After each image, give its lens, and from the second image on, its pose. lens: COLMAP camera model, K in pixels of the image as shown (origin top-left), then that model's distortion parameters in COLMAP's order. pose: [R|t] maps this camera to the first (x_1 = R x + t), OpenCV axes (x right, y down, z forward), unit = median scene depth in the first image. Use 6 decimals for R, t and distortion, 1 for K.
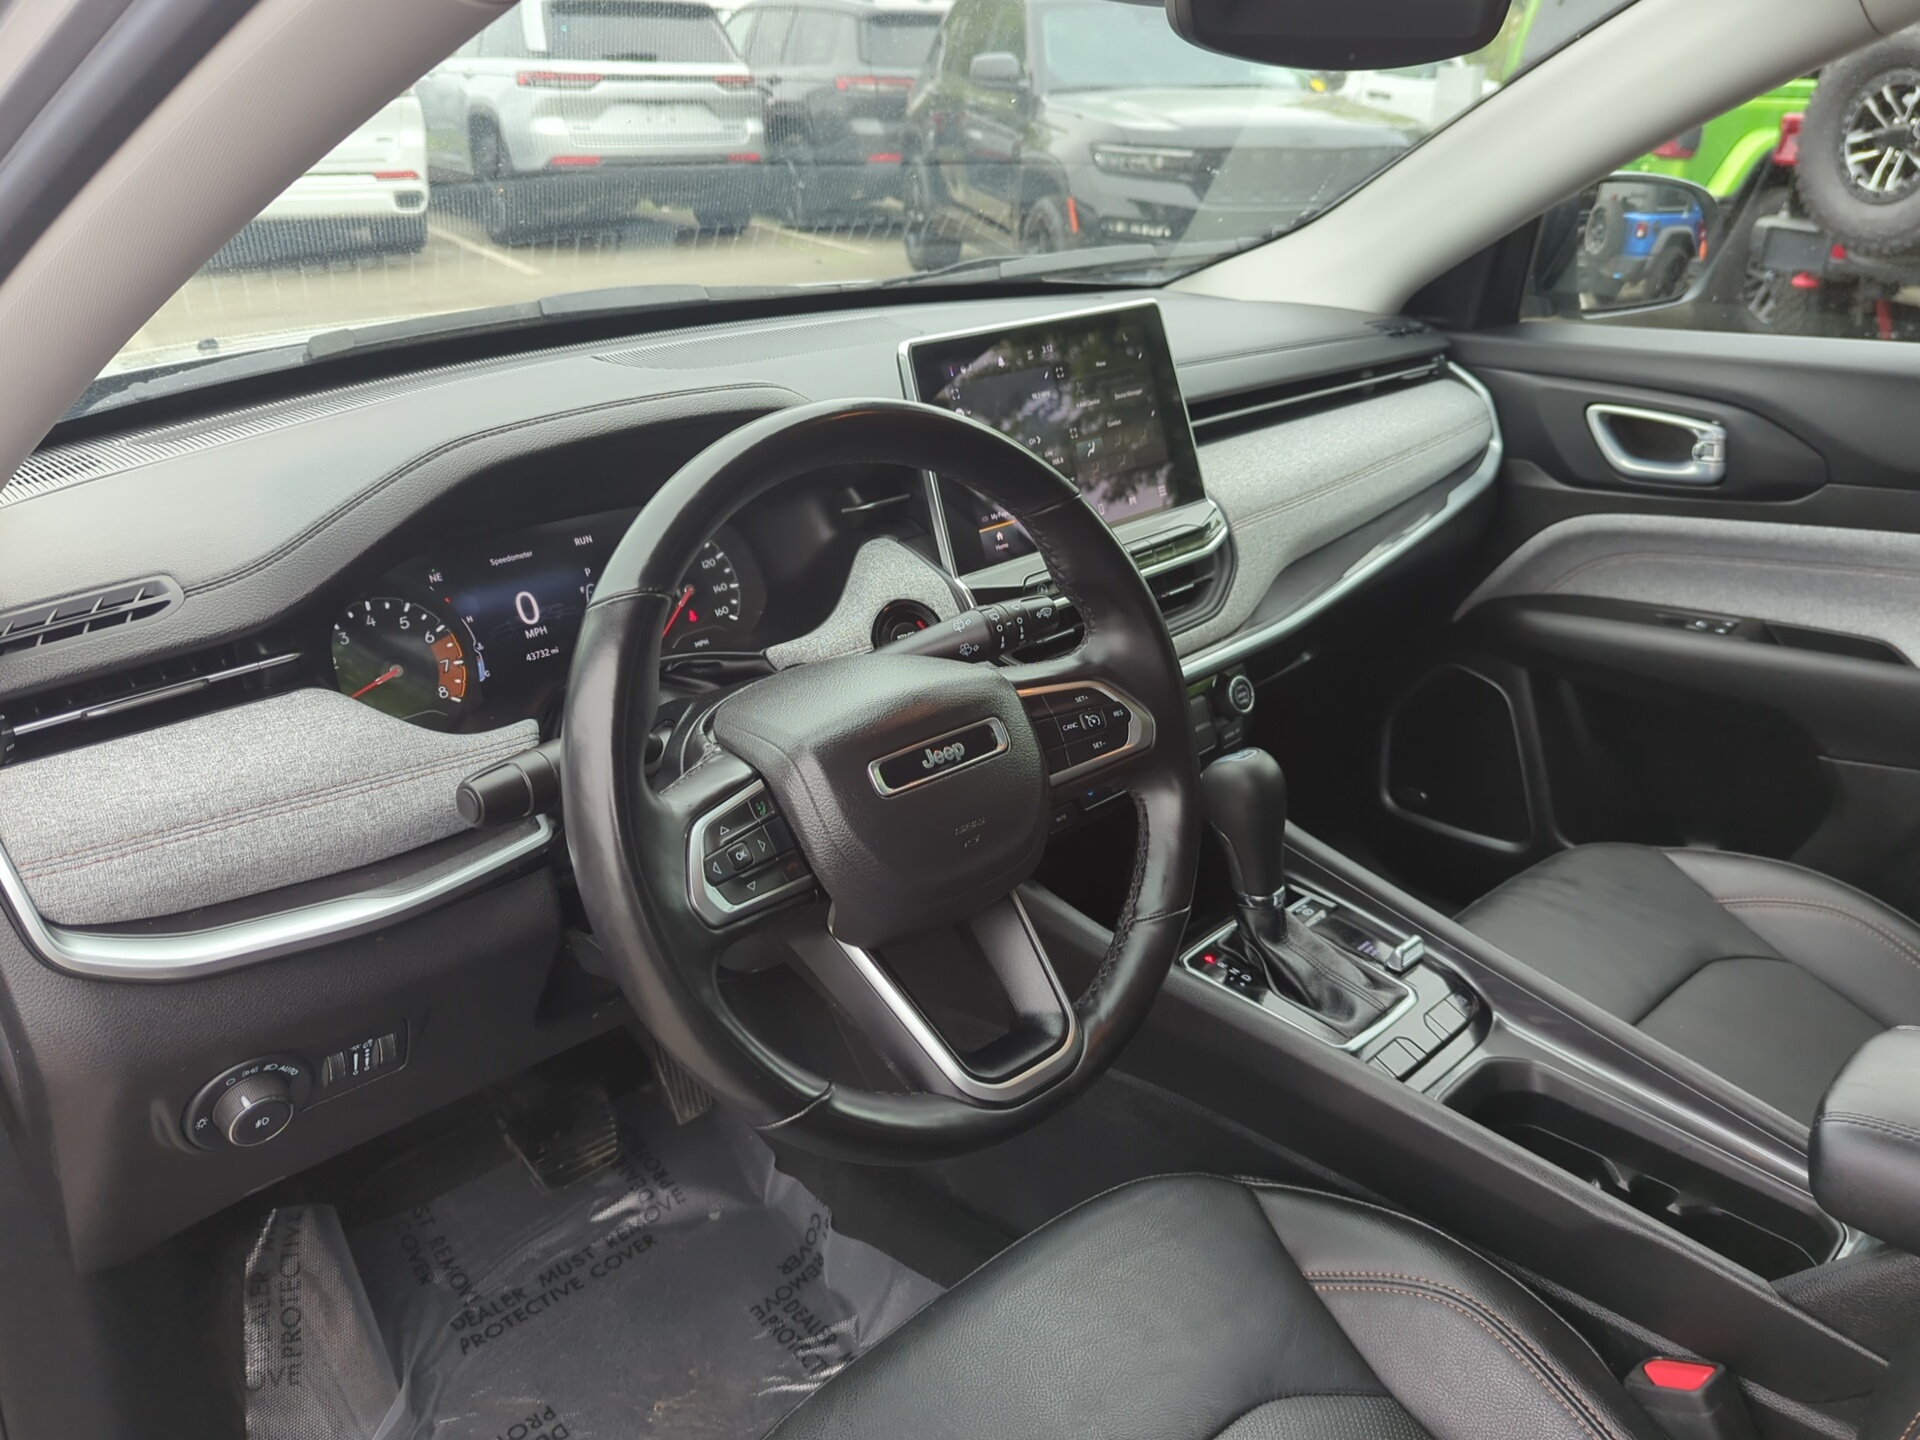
lens RADIAL K [[1544.3, 0, 973.6], [0, 1544.3, 712.3], [0, 0, 1]] dist [0.064141, -0.064077]
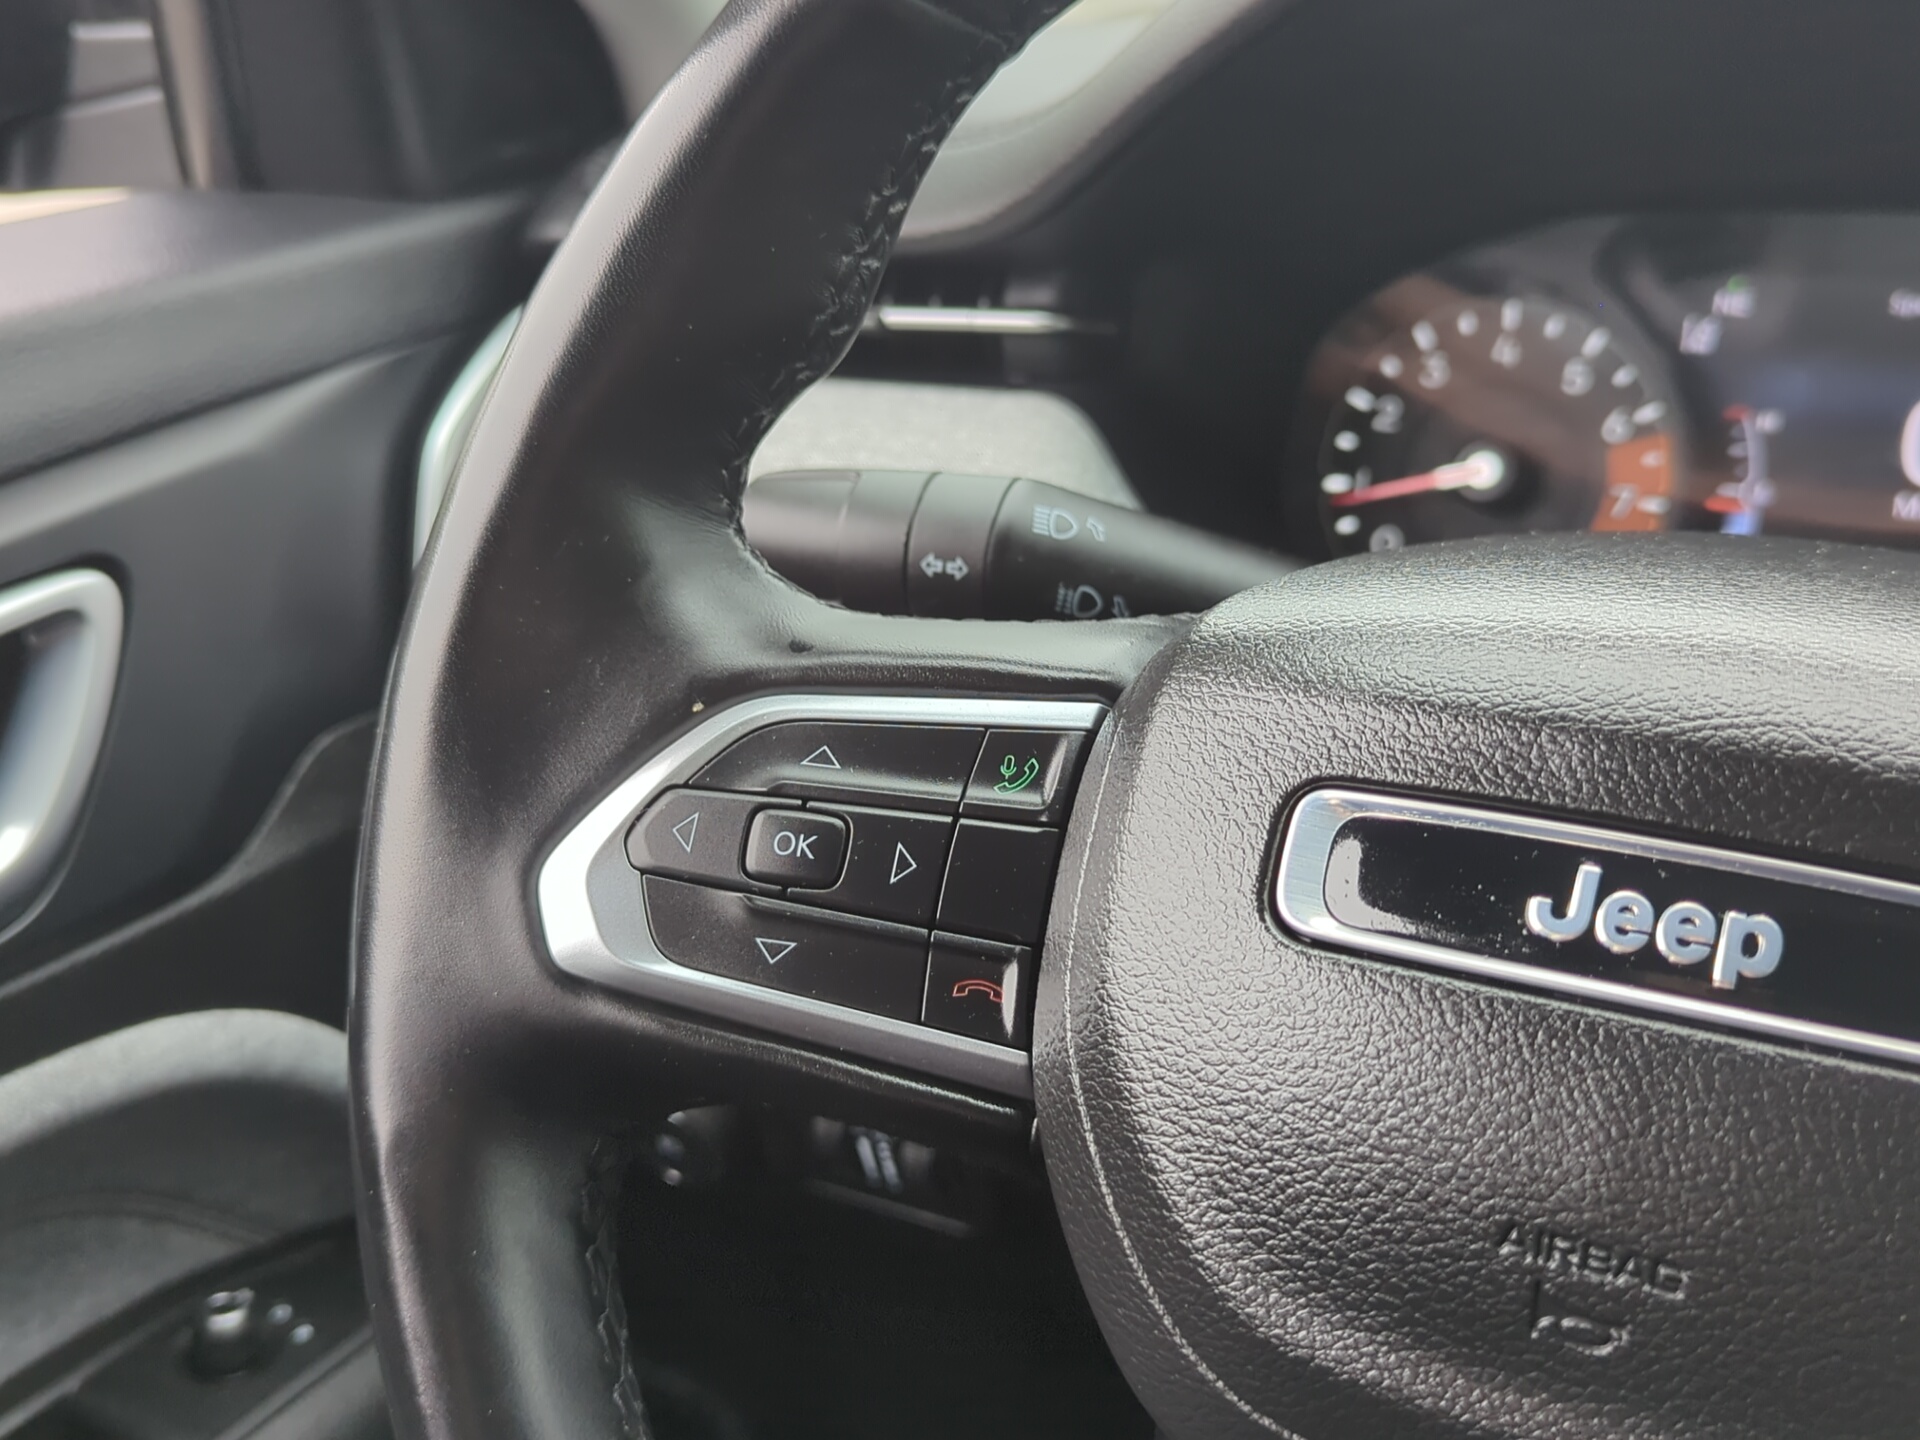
lens RADIAL K [[2157.1, 0, 974.4], [0, 2157.1, 684.4], [0, 0, 1]] dist [0.068778, -0.230311]
pose [[0.300591, 0.341794, -0.890405, 0.121578], [-0.307410, 0.918478, 0.248792, -0.064700], [0.902853, 0.198935, 0.381157, 0.534960]]
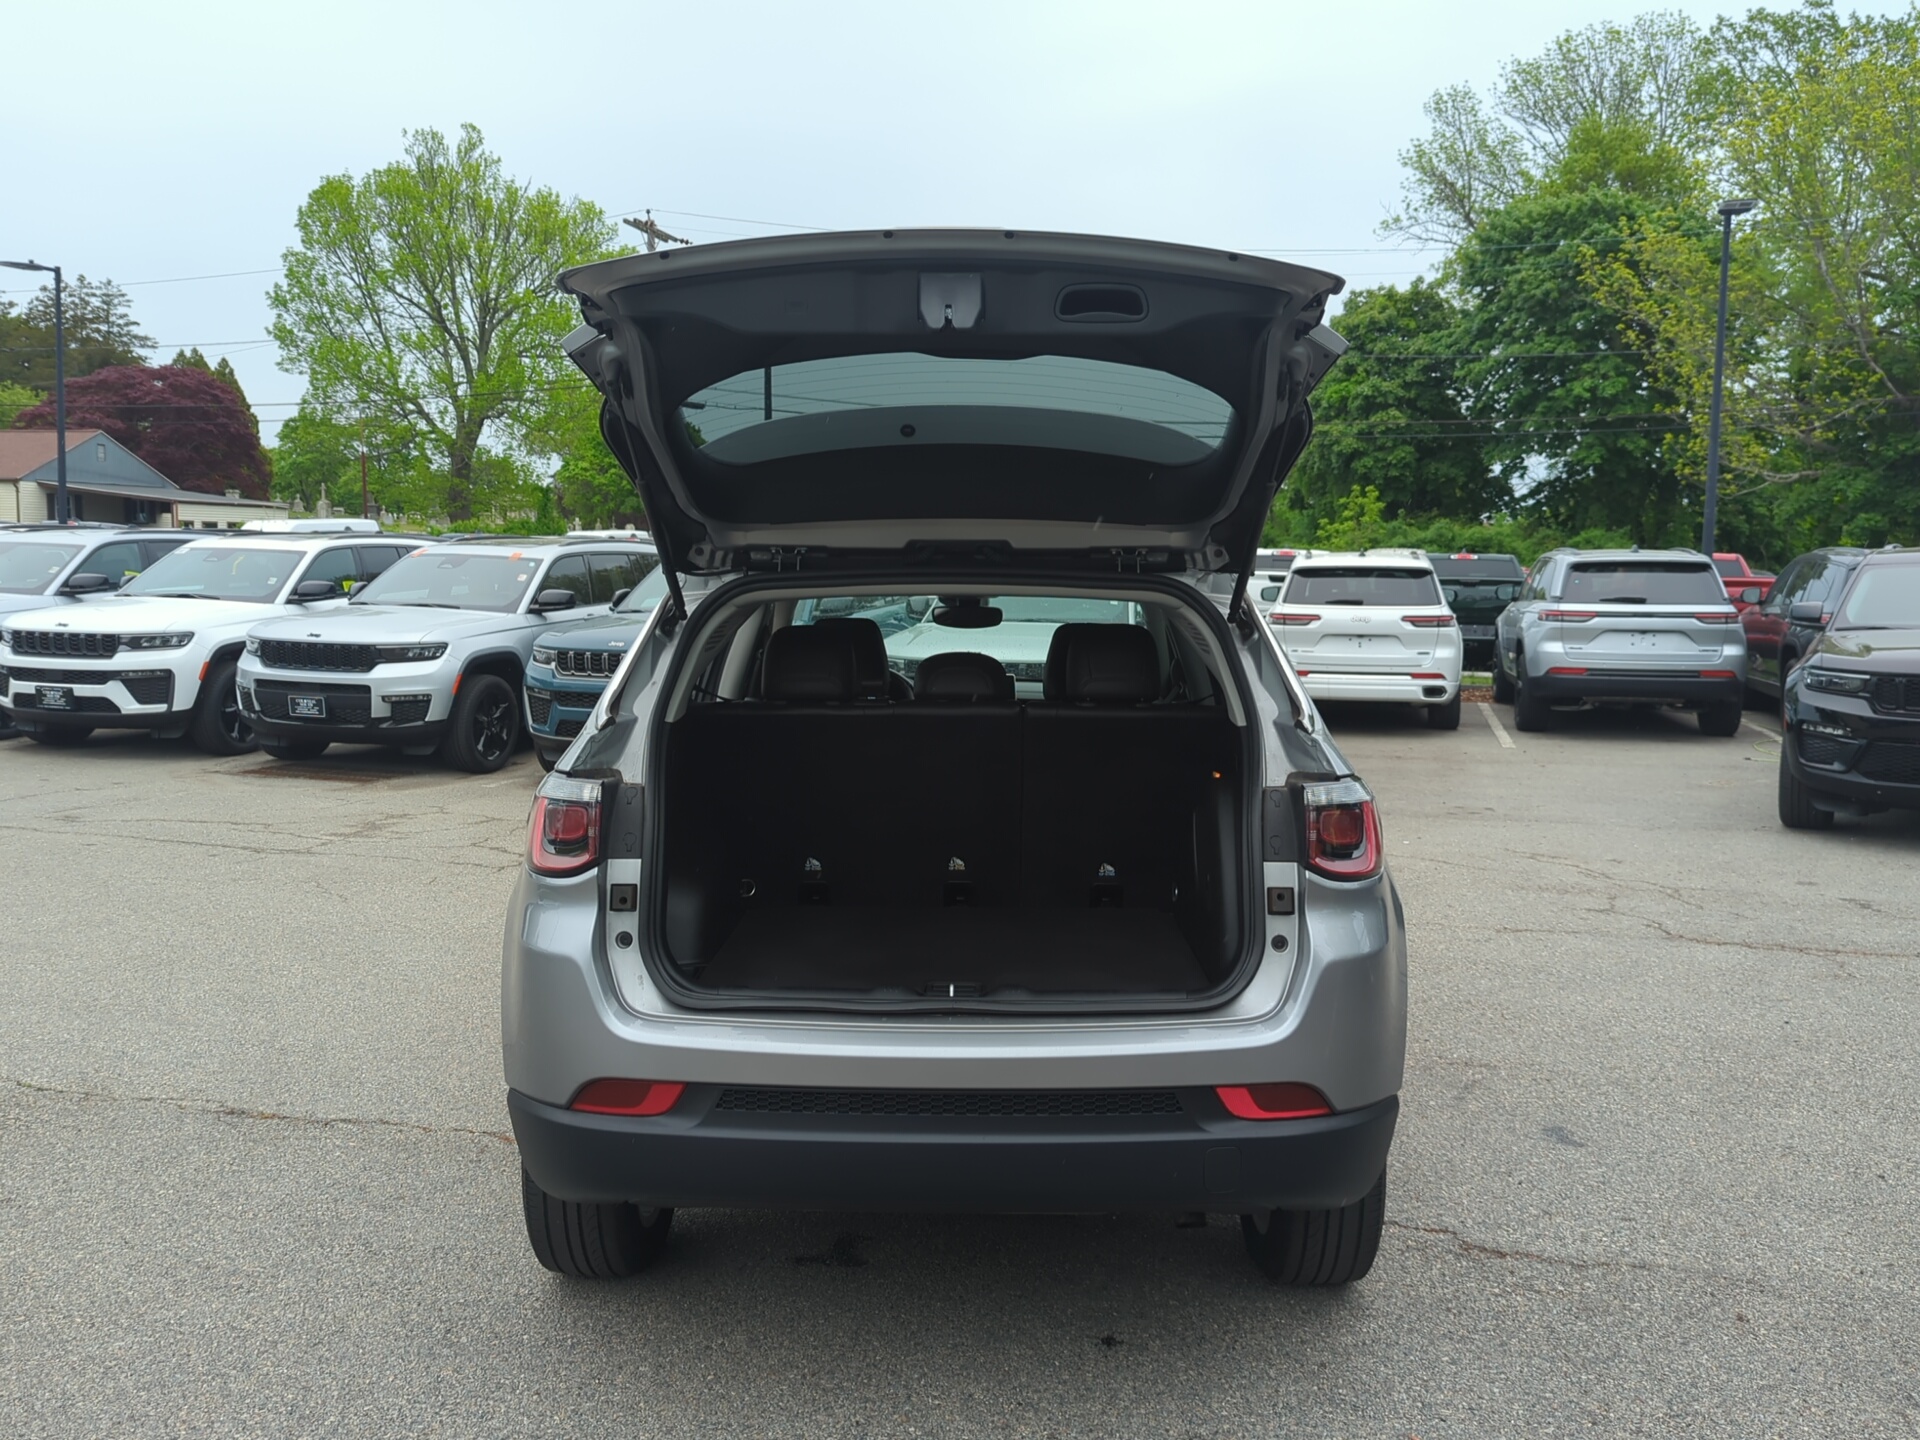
lens RADIAL K [[1556.6, 0, 967.3], [0, 1556.6, 710.5], [0, 0, 1]] dist [0.069570, -0.066945]
pose [[0.687211, 0.059108, -0.724050, 3.377804], [-0.281908, 0.940277, -0.190805, 0.732504], [0.669529, 0.335238, 0.662832, -2.059004]]
